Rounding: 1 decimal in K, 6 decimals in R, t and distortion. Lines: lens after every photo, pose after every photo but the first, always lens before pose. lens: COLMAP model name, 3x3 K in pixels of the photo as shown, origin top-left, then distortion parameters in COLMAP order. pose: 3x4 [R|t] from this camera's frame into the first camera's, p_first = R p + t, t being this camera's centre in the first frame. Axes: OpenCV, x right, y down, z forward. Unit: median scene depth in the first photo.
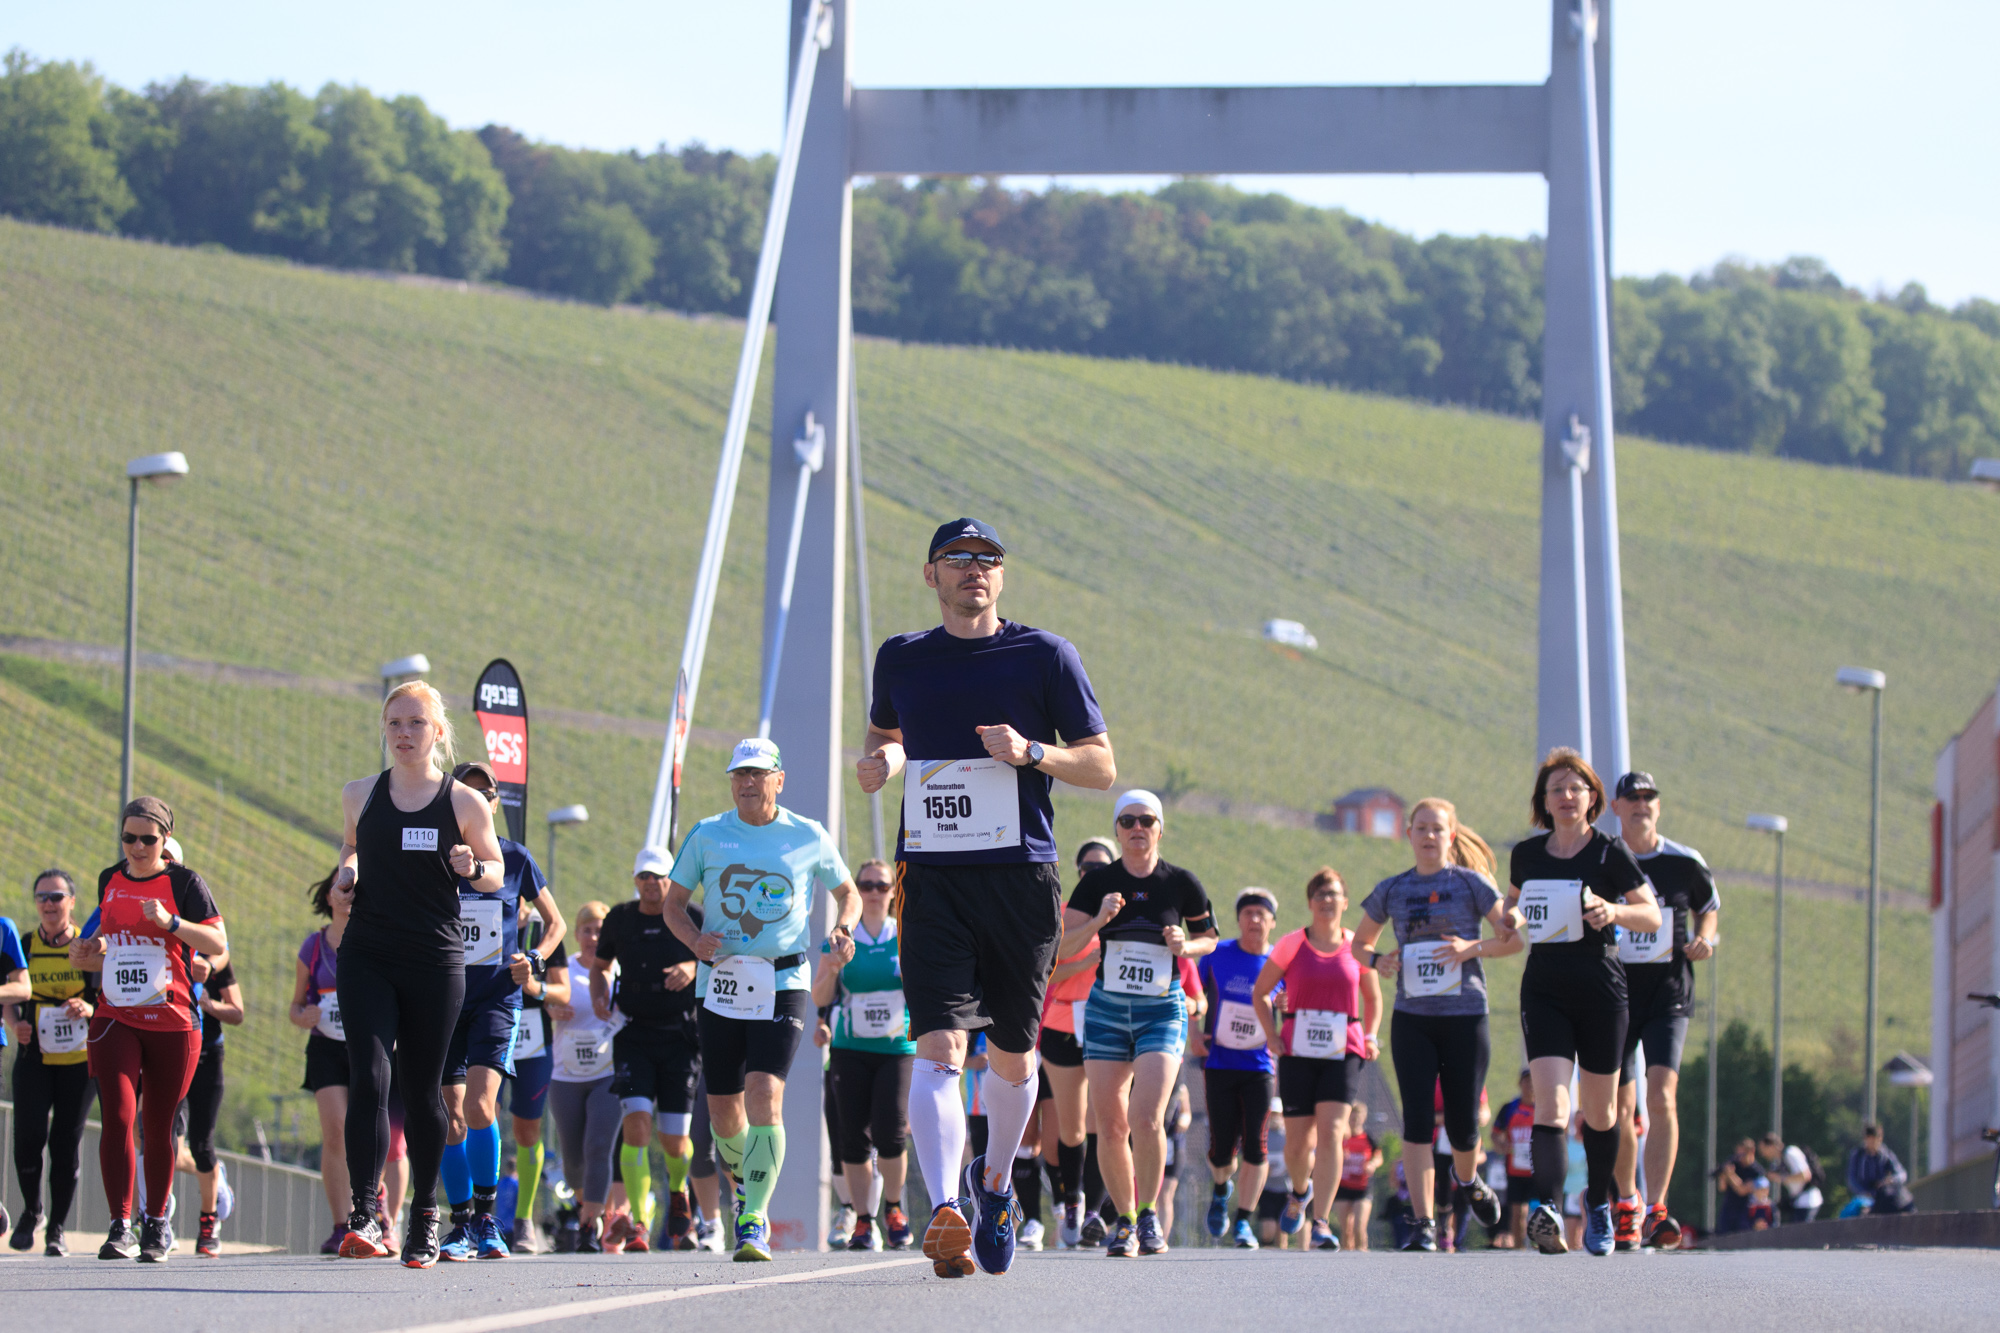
lens RADIAL K [[6406.4, 0, 995.3], [0, 6406.4, 900.8], [0, 0, 1]] dist [0.139226, -2.527227]
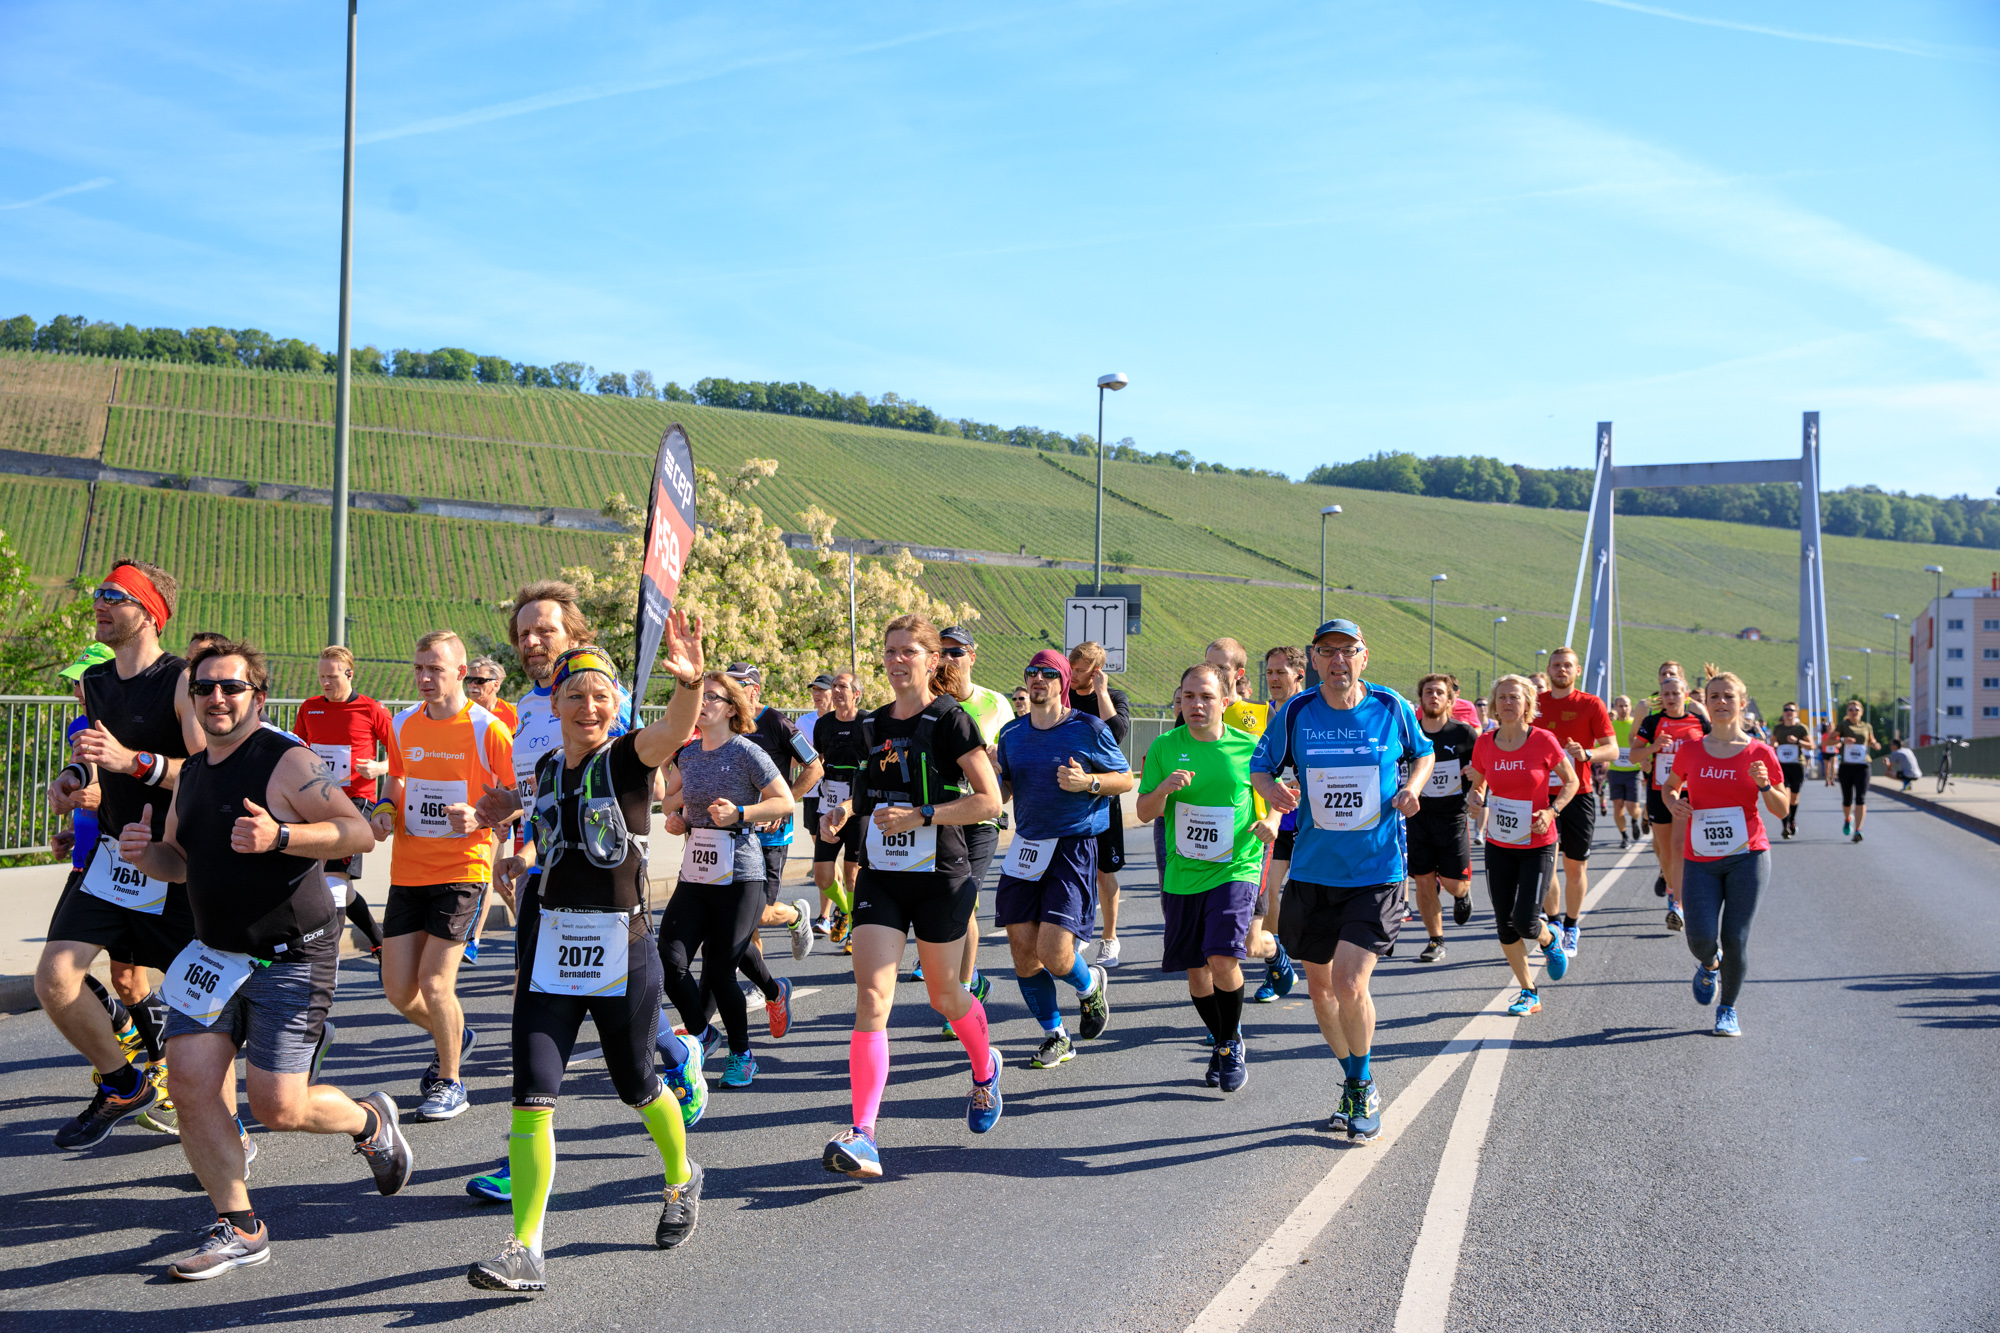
lens RADIAL K [[2127.5, 0, 1042.0], [0, 2127.5, 686.0], [0, 0, 1]] dist [-0.003368, 0.170113]
pose [[0.971178, -0.012195, -0.238041, -0.050499], [0.012440, 0.999923, -0.000473, 0.012807], [0.238029, -0.002502, 0.971255, -0.339875]]
